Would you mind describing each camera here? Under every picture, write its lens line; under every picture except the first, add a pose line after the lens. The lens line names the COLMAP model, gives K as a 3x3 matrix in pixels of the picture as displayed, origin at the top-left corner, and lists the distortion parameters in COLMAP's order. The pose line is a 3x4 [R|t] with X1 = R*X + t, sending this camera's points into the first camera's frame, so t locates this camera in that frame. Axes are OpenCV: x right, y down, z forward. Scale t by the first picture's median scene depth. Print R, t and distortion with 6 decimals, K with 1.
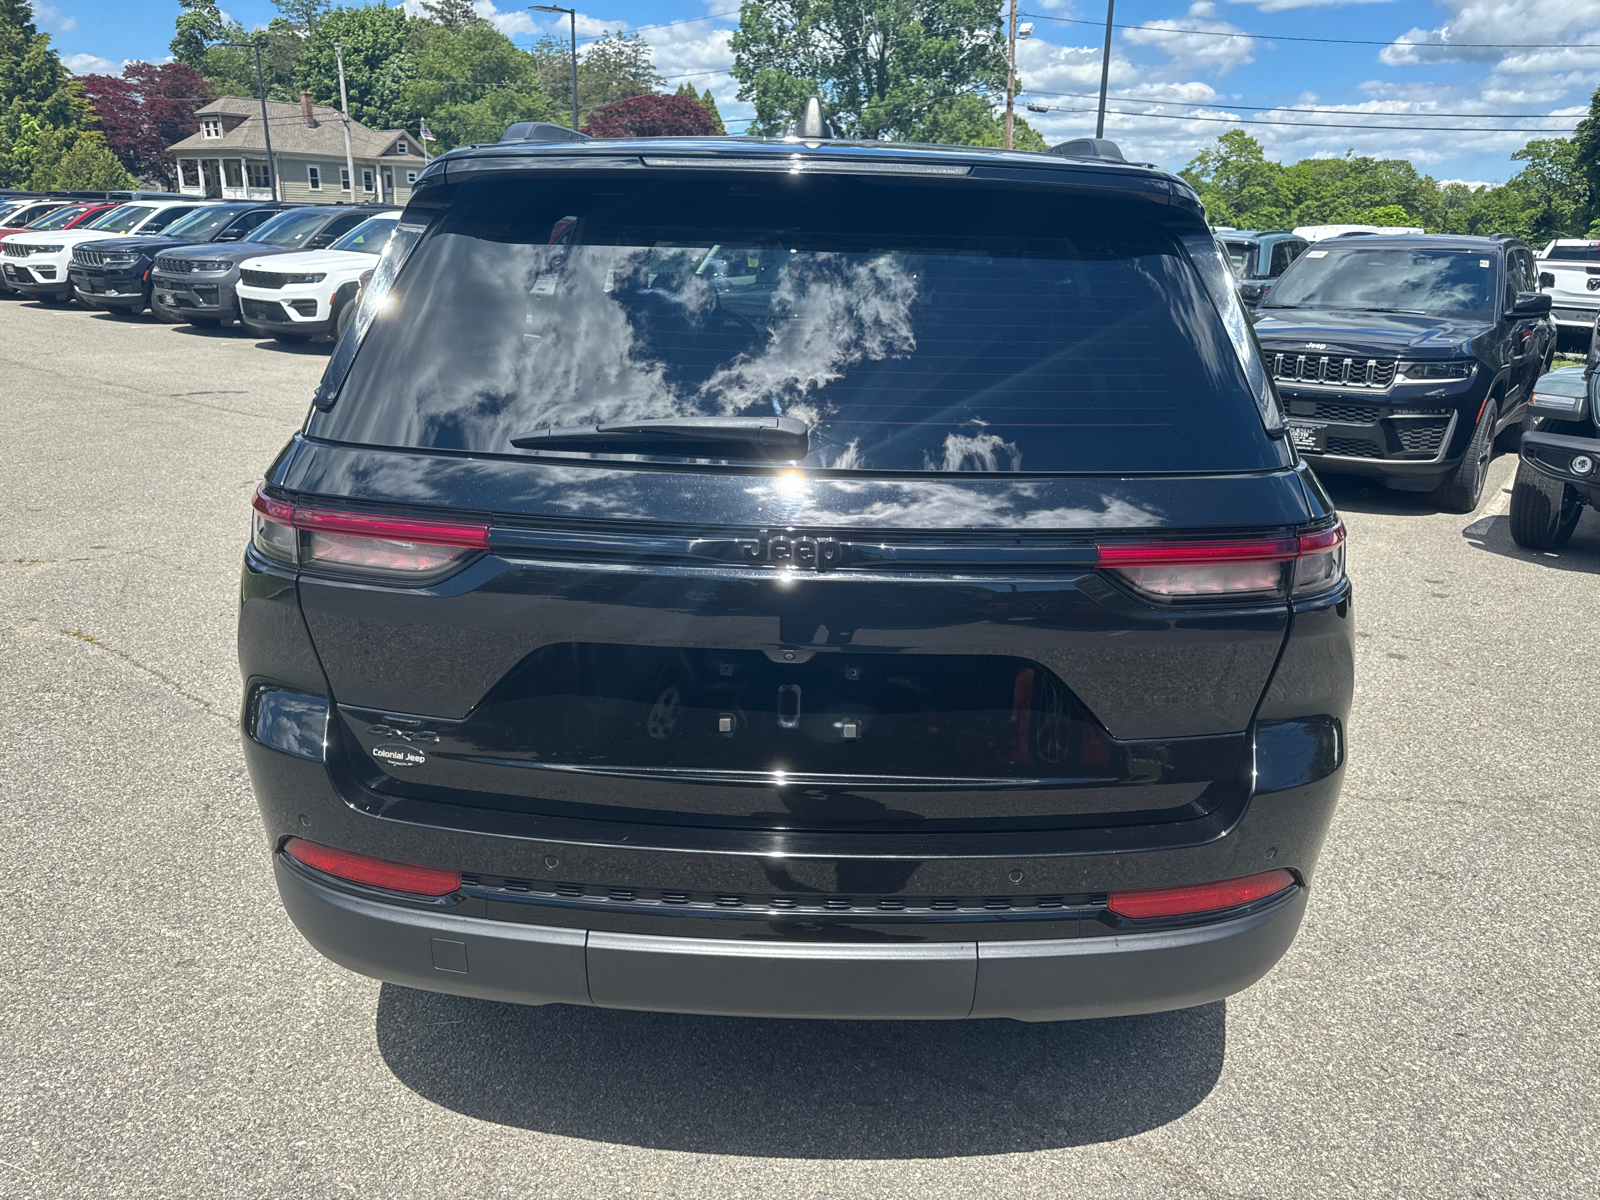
lens RADIAL K [[1156.9, 0, 827.4], [0, 1156.9, 606.7], [0, 0, 1]] dist [0.011657, -0.015284]
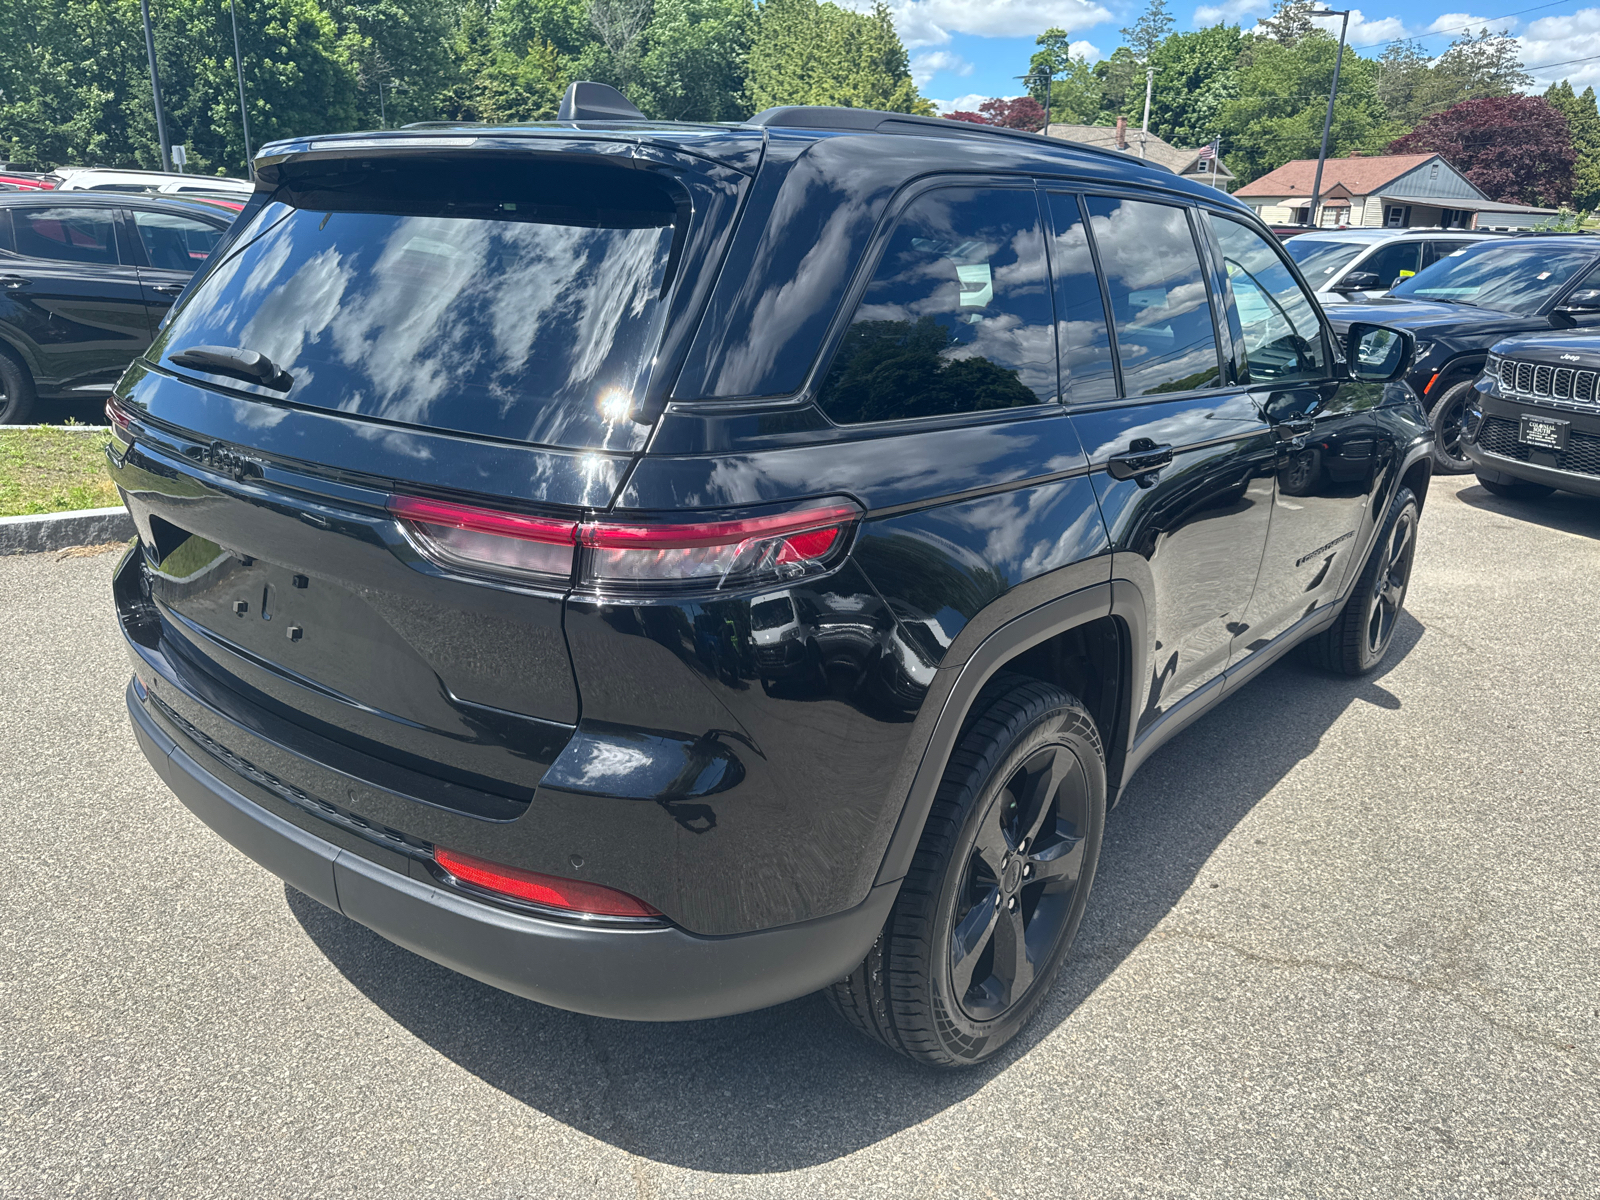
lens RADIAL K [[1156.9, 0, 801.8], [0, 1156.9, 599.7], [0, 0, 1]] dist [0.011657, -0.015284]
pose [[0.788820, 0.187369, -0.585368, 0.368832], [-0.198381, 0.979043, 0.046048, -0.026304], [0.581728, 0.079802, 0.809459, 0.119714]]
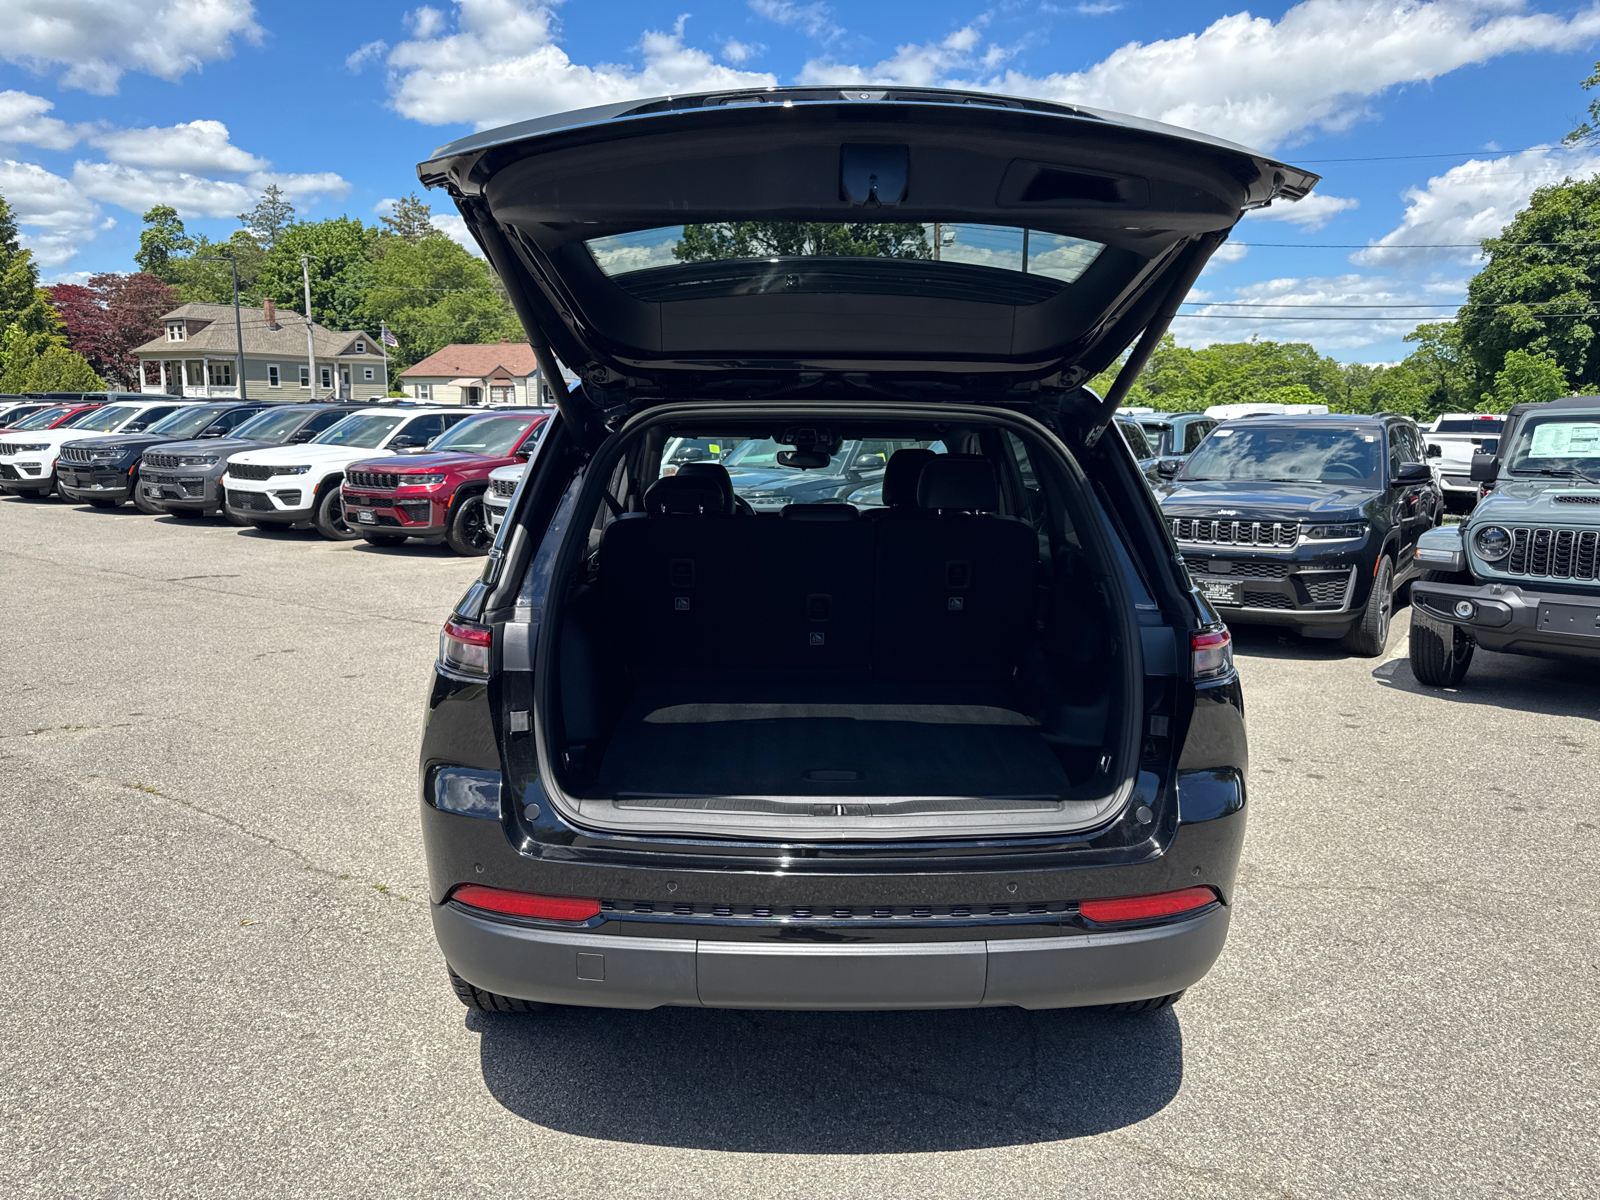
lens RADIAL K [[1156.9, 0, 806.6], [0, 1156.9, 589.6], [0, 0, 1]] dist [0.011657, -0.015284]
pose [[0.999247, -0.021829, 0.032074, -0.039903], [0.026792, 0.986175, -0.163526, 0.035238], [-0.028061, 0.164262, 0.986017, -0.138108]]
